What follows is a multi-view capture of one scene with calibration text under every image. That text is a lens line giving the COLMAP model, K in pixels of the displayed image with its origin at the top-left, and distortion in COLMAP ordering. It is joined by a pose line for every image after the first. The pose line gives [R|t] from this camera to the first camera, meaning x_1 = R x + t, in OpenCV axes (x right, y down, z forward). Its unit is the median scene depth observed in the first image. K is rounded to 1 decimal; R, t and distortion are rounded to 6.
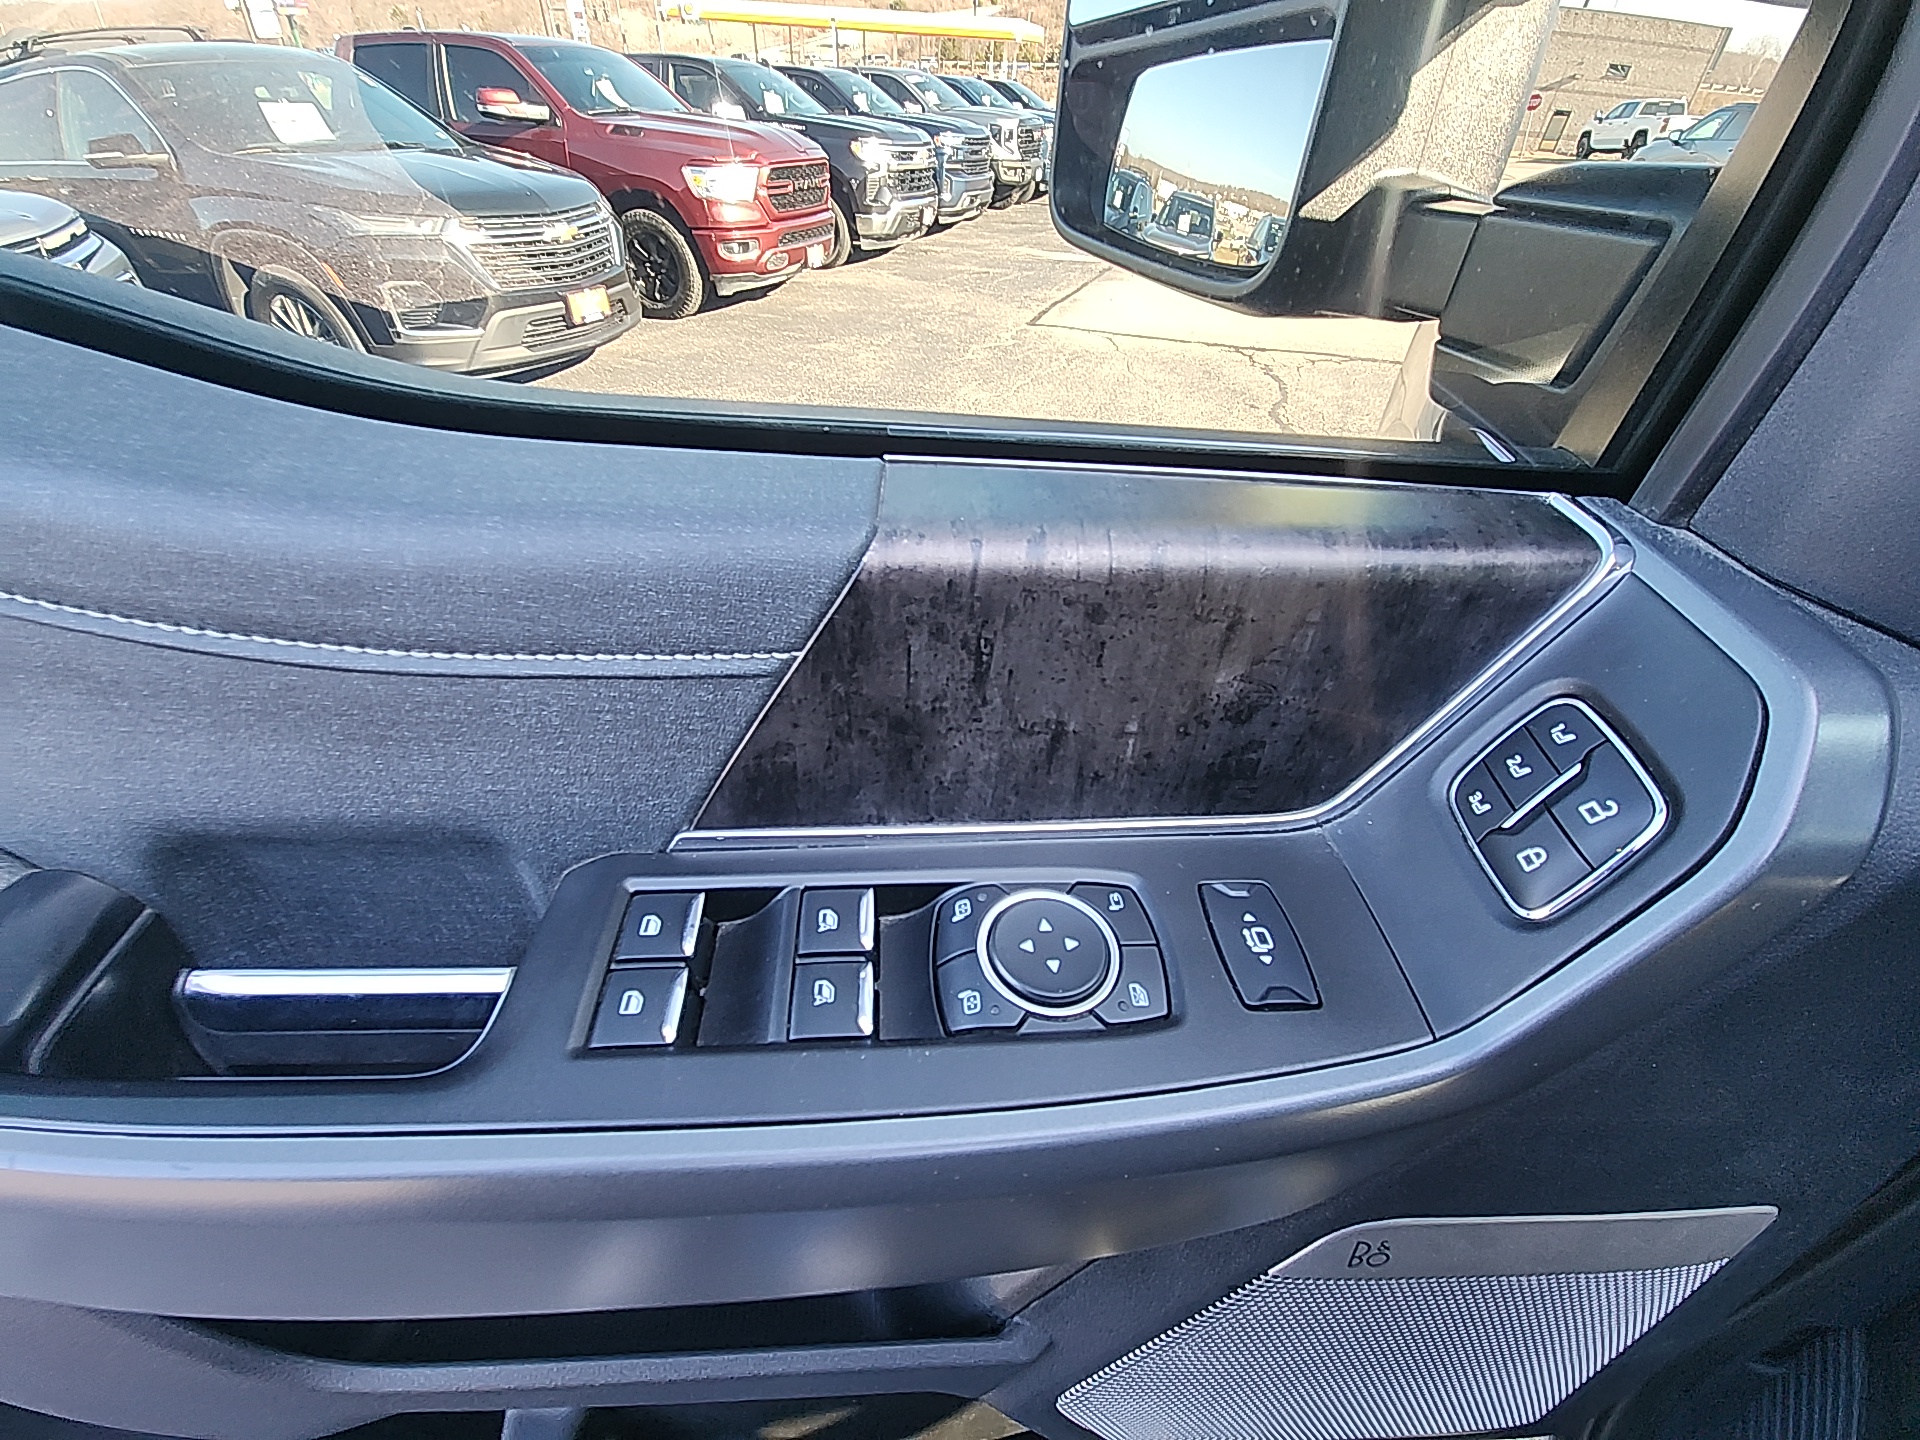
lens RADIAL K [[771.8, 0, 949.5], [0, 771.8, 712.7], [0, 0, 1]] dist [0.001159, -0.000297]
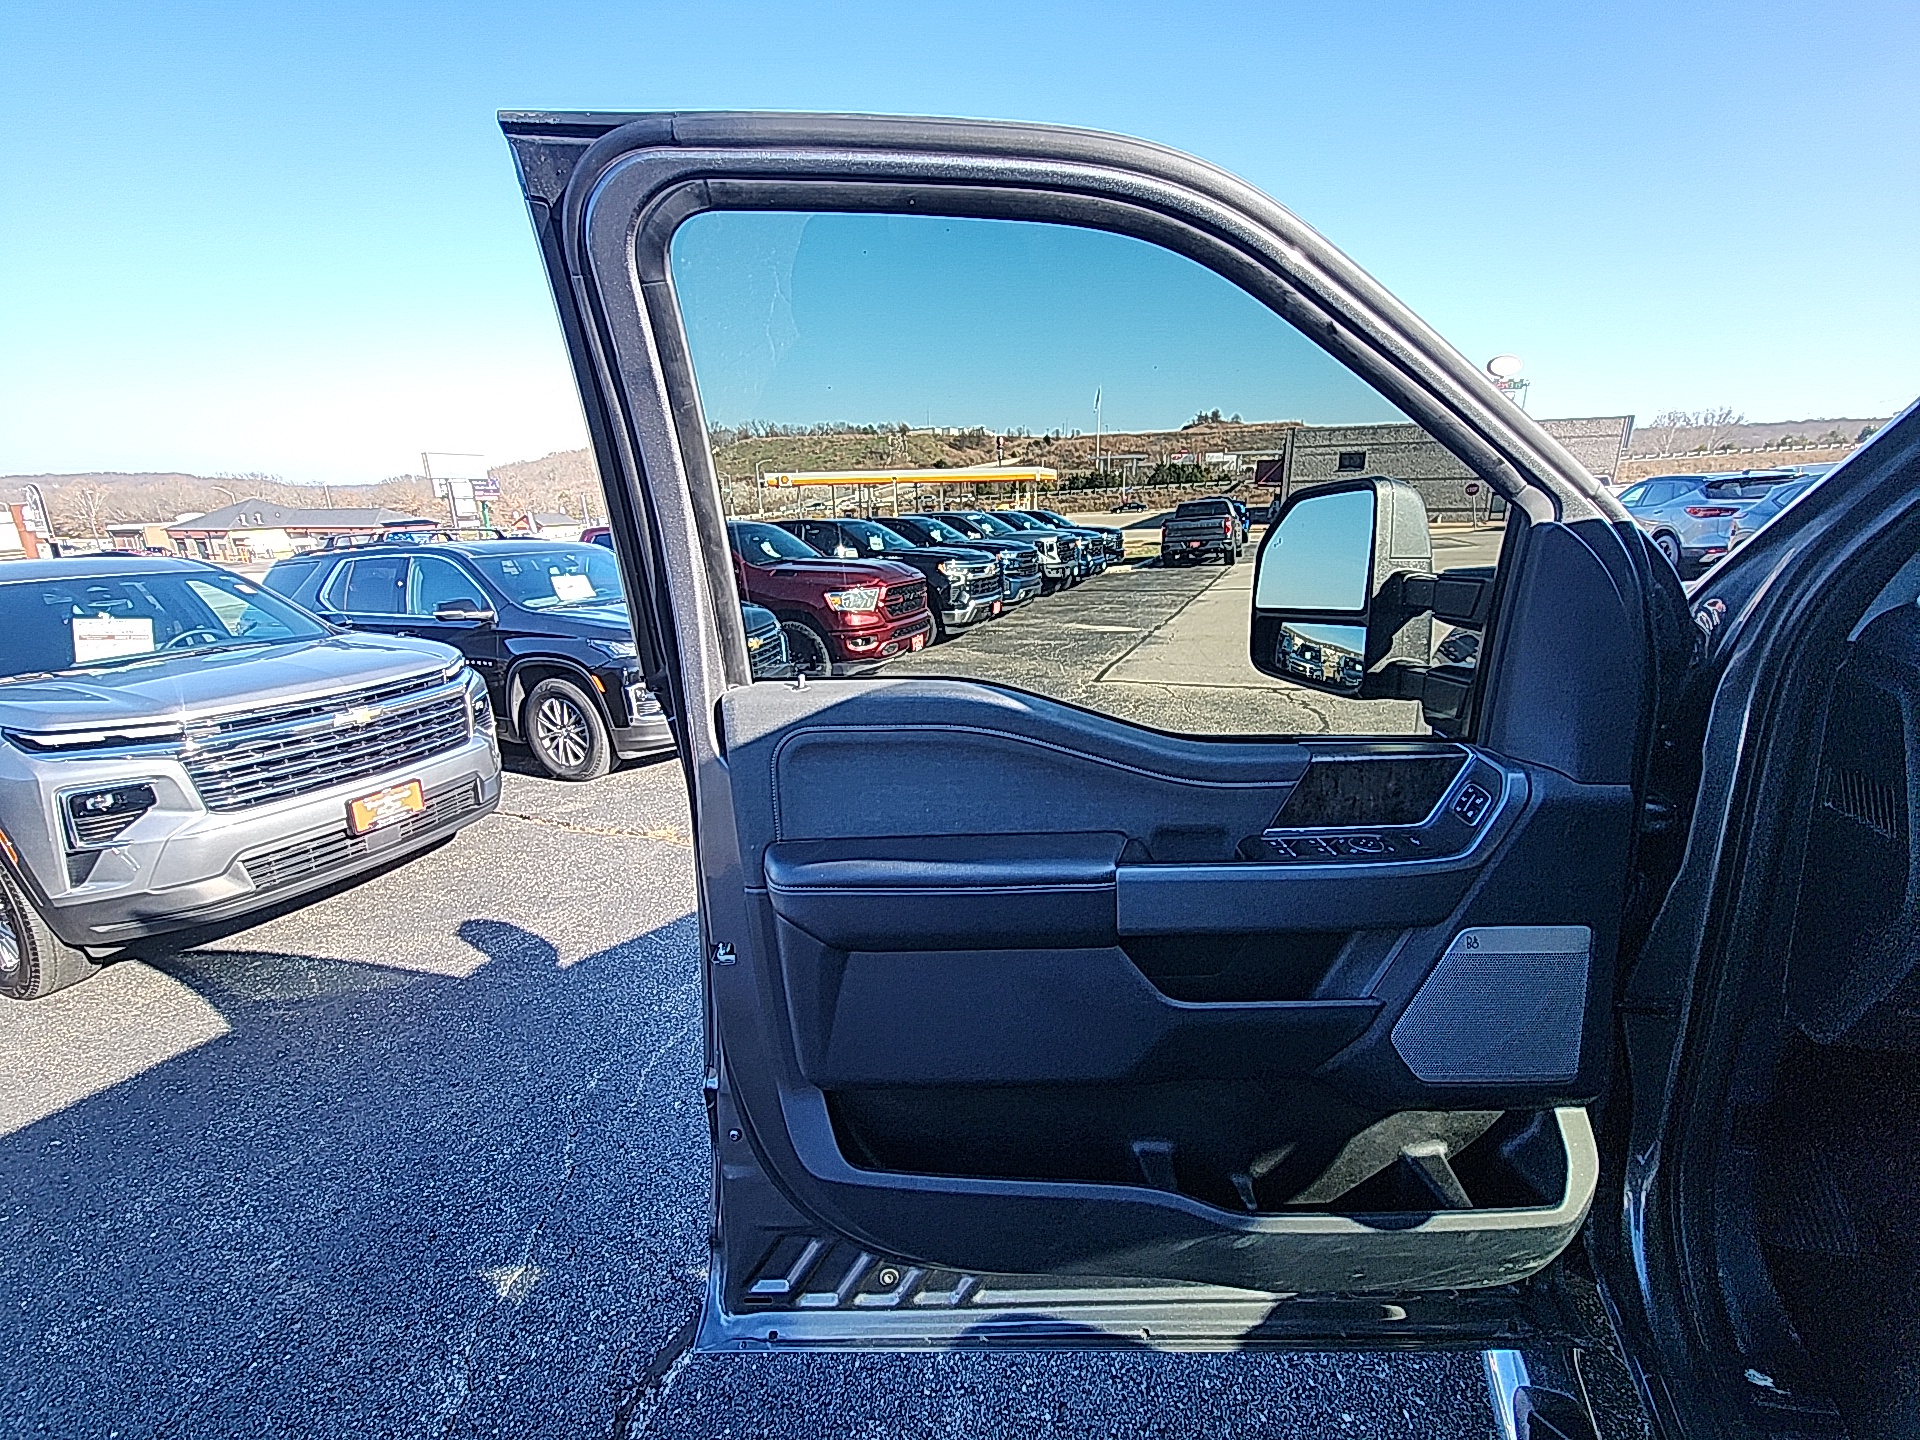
lens RADIAL K [[771.8, 0, 949.5], [0, 771.8, 712.7], [0, 0, 1]] dist [0.001159, -0.000297]
pose [[0.996527, -0.060153, -0.057579, -0.045646], [0.030950, 0.909517, -0.414513, 0.032295], [0.077303, 0.411291, 0.908220, -0.082007]]
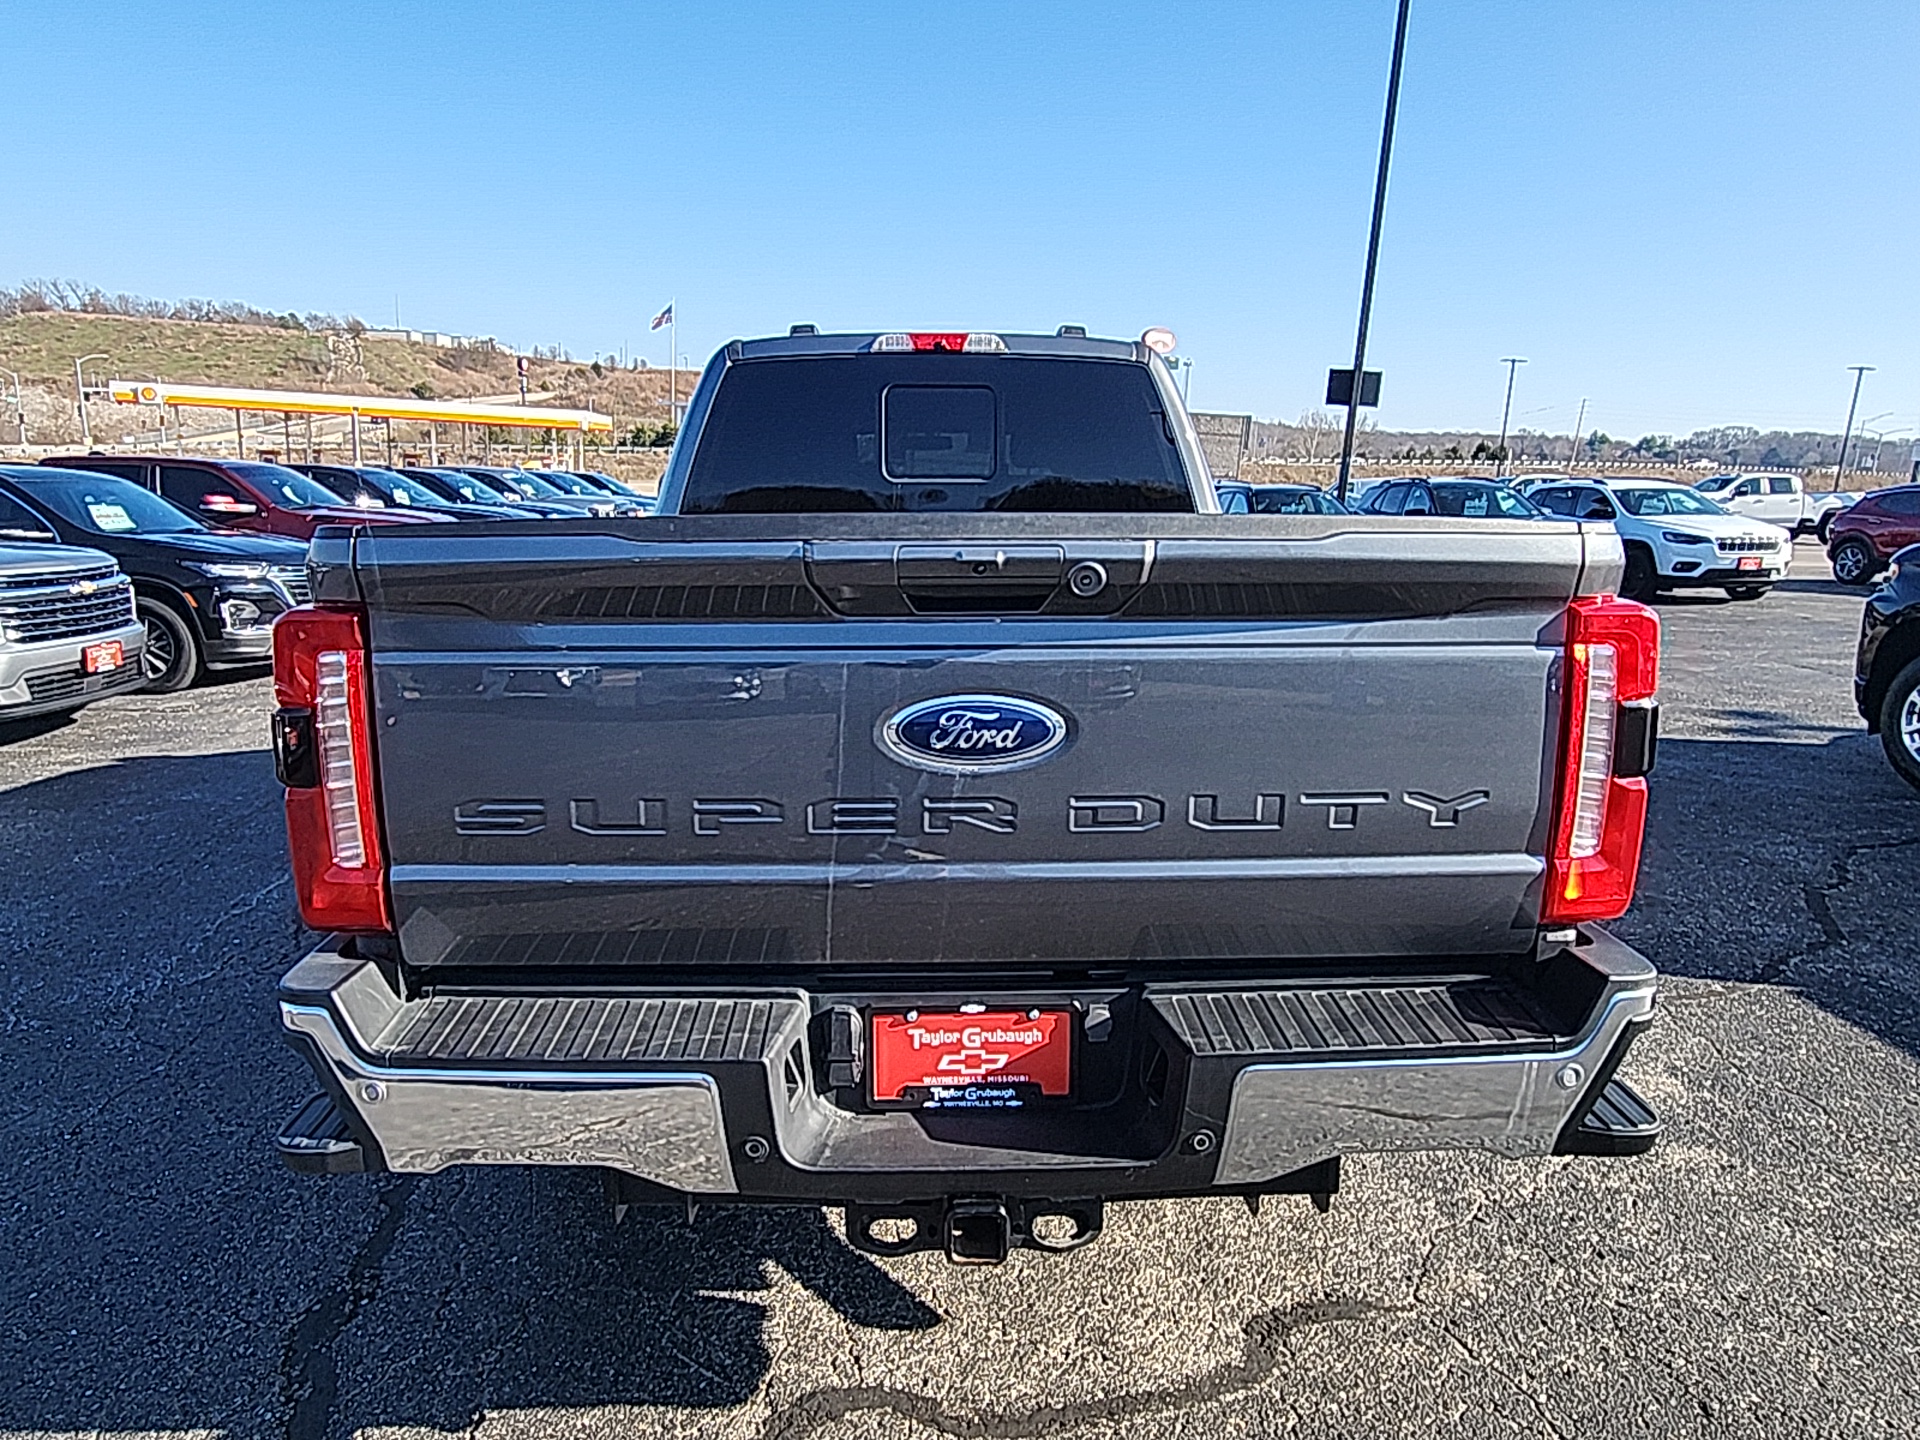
lens RADIAL K [[1148.4, 0, 939.9], [0, 1148.4, 719.0], [0, 0, 1]] dist [0.005675, -0.000293]
pose [[0.934701, -0.080269, 0.346253, -0.101712], [0.226869, 0.884647, -0.407346, 0.423439], [-0.273615, 0.459301, 0.845090, -0.569601]]
